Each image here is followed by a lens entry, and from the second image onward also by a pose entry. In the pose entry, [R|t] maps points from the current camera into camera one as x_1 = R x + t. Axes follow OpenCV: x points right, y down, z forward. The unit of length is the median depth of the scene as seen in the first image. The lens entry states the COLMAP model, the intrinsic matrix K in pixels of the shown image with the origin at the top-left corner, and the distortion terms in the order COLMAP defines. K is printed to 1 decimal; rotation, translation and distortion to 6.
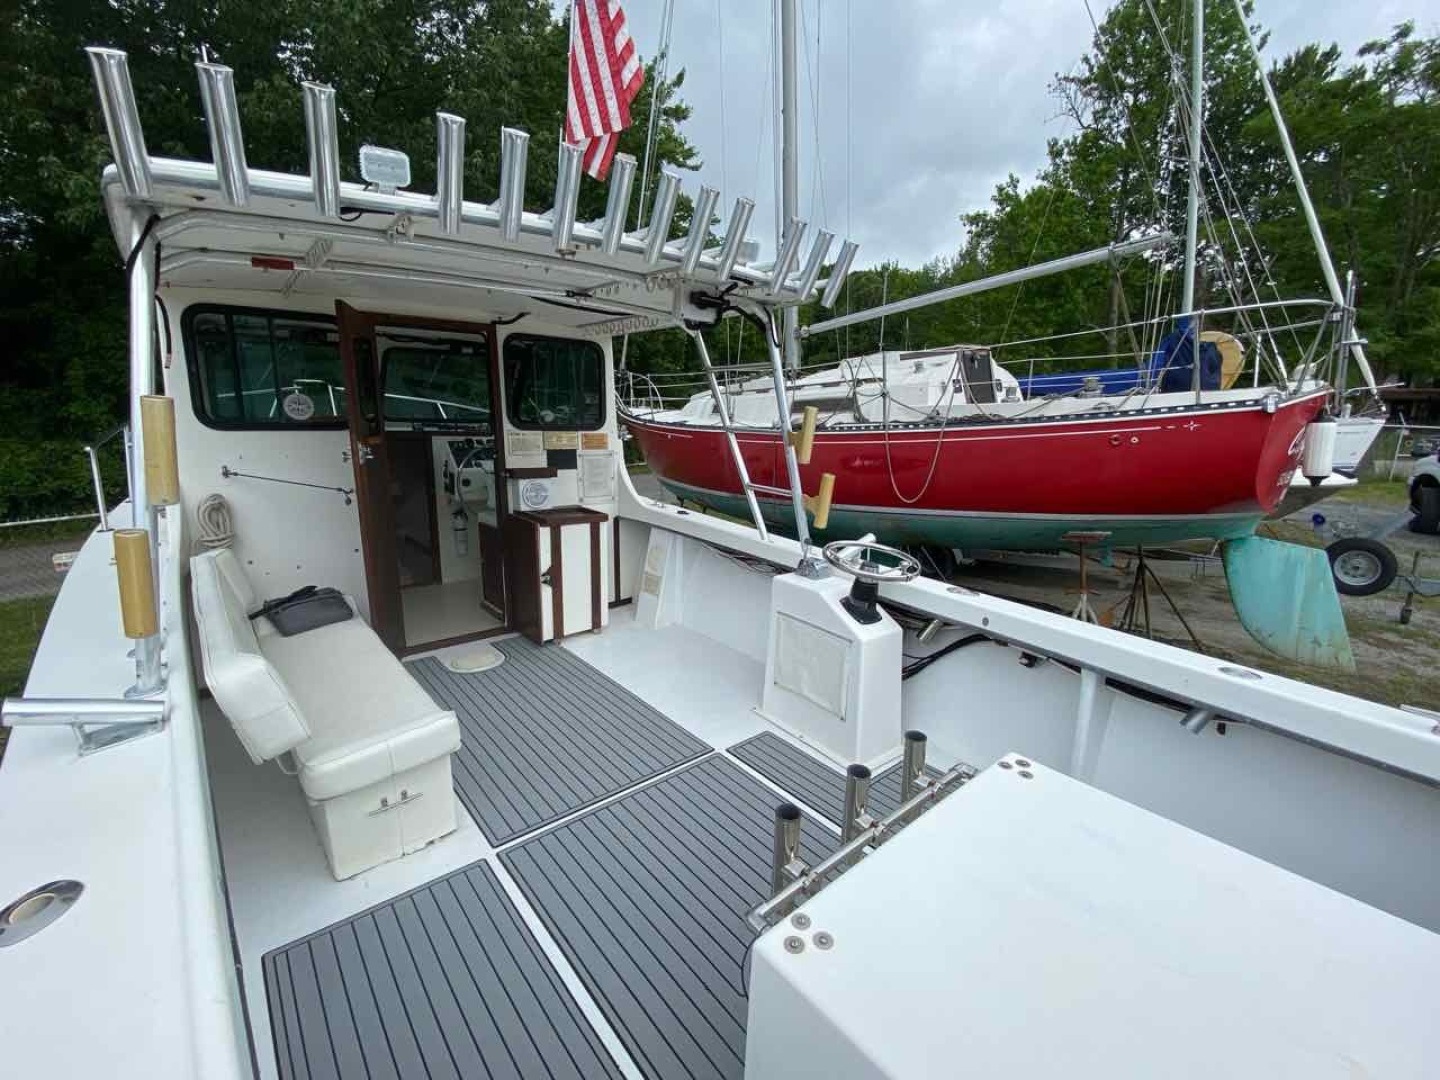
lens RADIAL K [[608.7, 0, 718.1], [0, 608.7, 547.8], [0, 0, 1]] dist [0.037066, -0.036421]
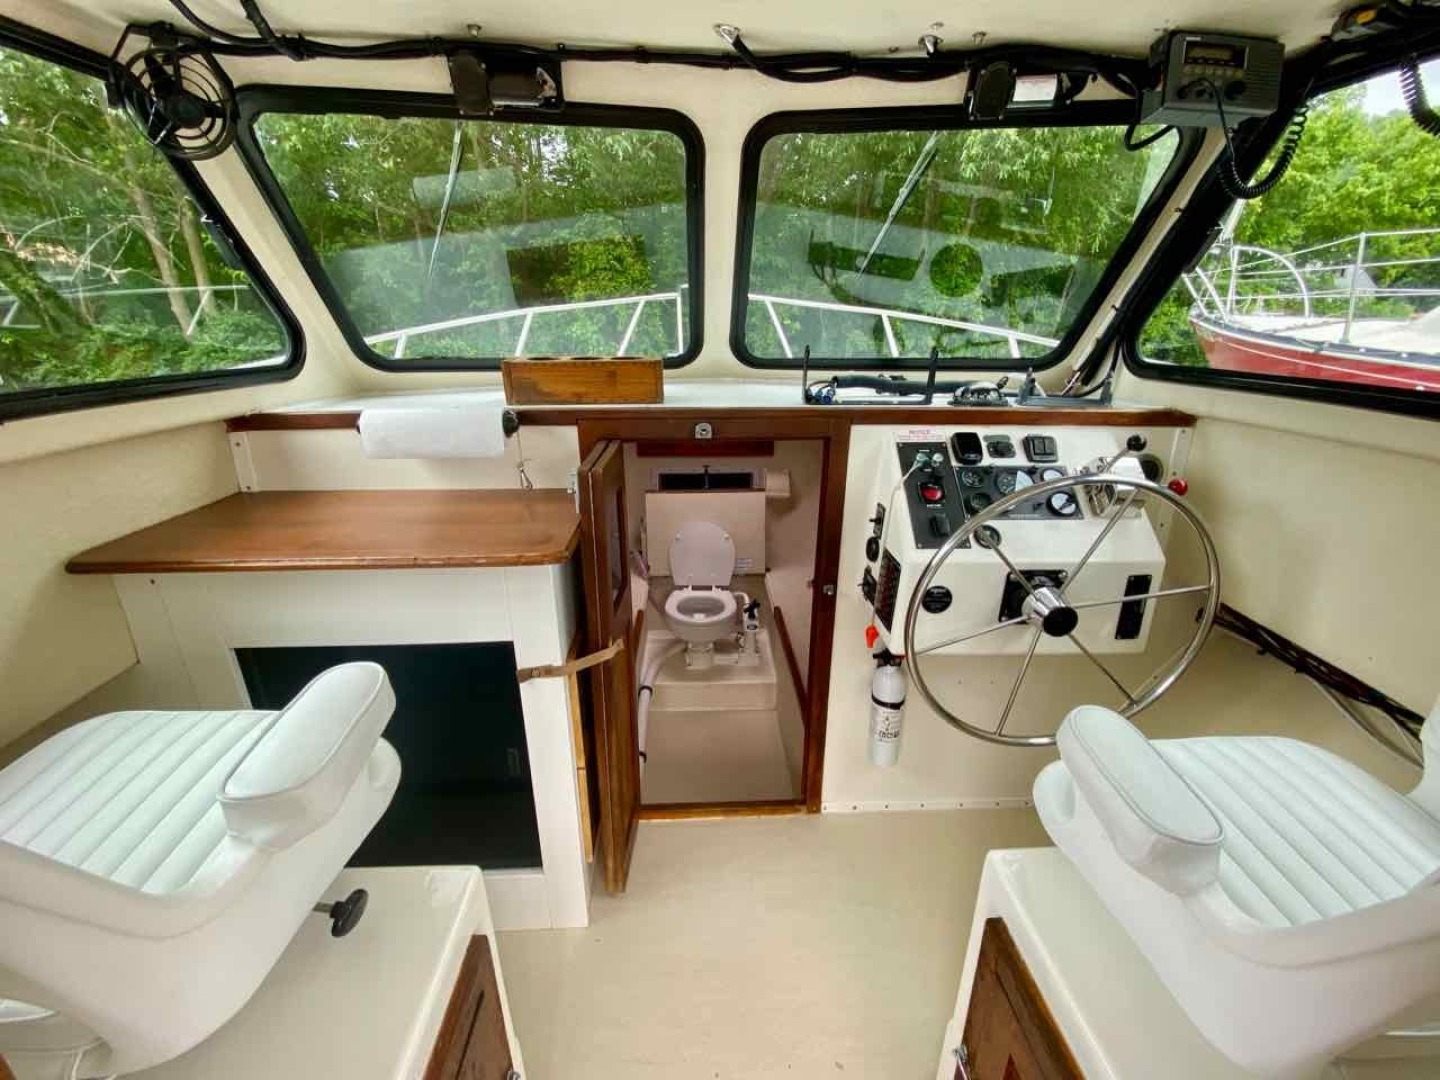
lens RADIAL K [[577.6, 0, 726.8], [0, 577.6, 541.3], [0, 0, 1]] dist [0.022428, -0.021140]
pose [[0.800898, 0.196397, -0.565677, -0.416581], [-0.113953, 0.977408, 0.178009, -0.206499], [0.587858, -0.078107, 0.805185, 0.884835]]
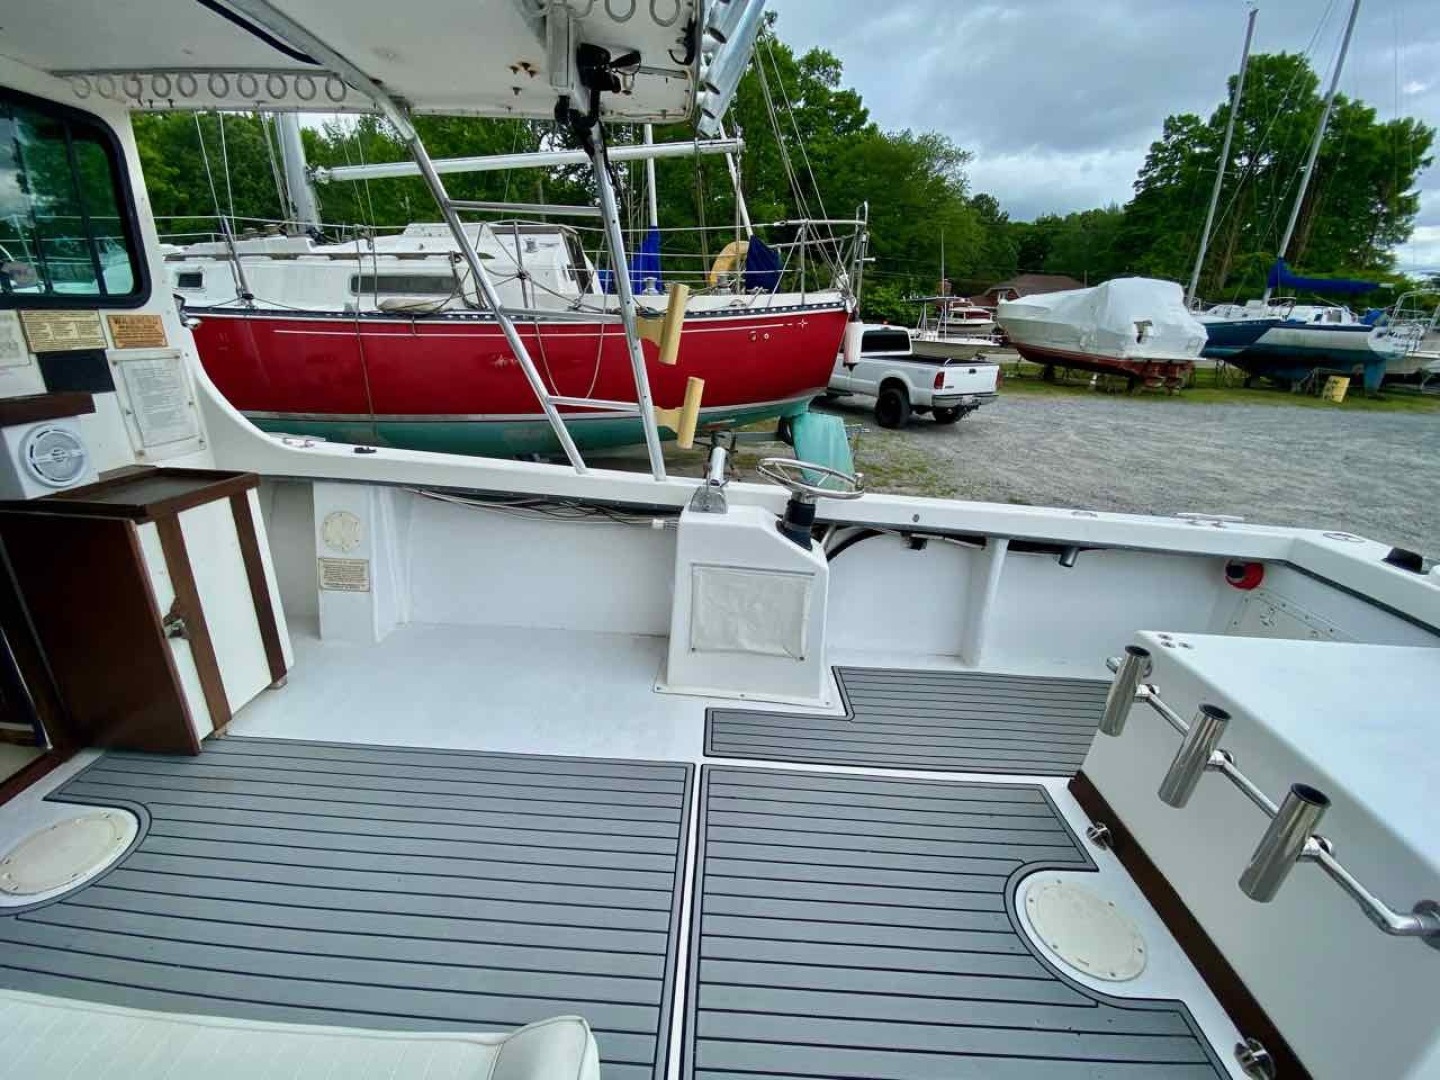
lens RADIAL K [[577.6, 0, 726.8], [0, 577.6, 541.3], [0, 0, 1]] dist [0.022428, -0.021140]
pose [[0.659526, -0.247044, 0.709926, -0.272998], [0.124848, 0.967333, 0.220633, -0.055400], [-0.741241, -0.056880, 0.668824, 0.335947]]
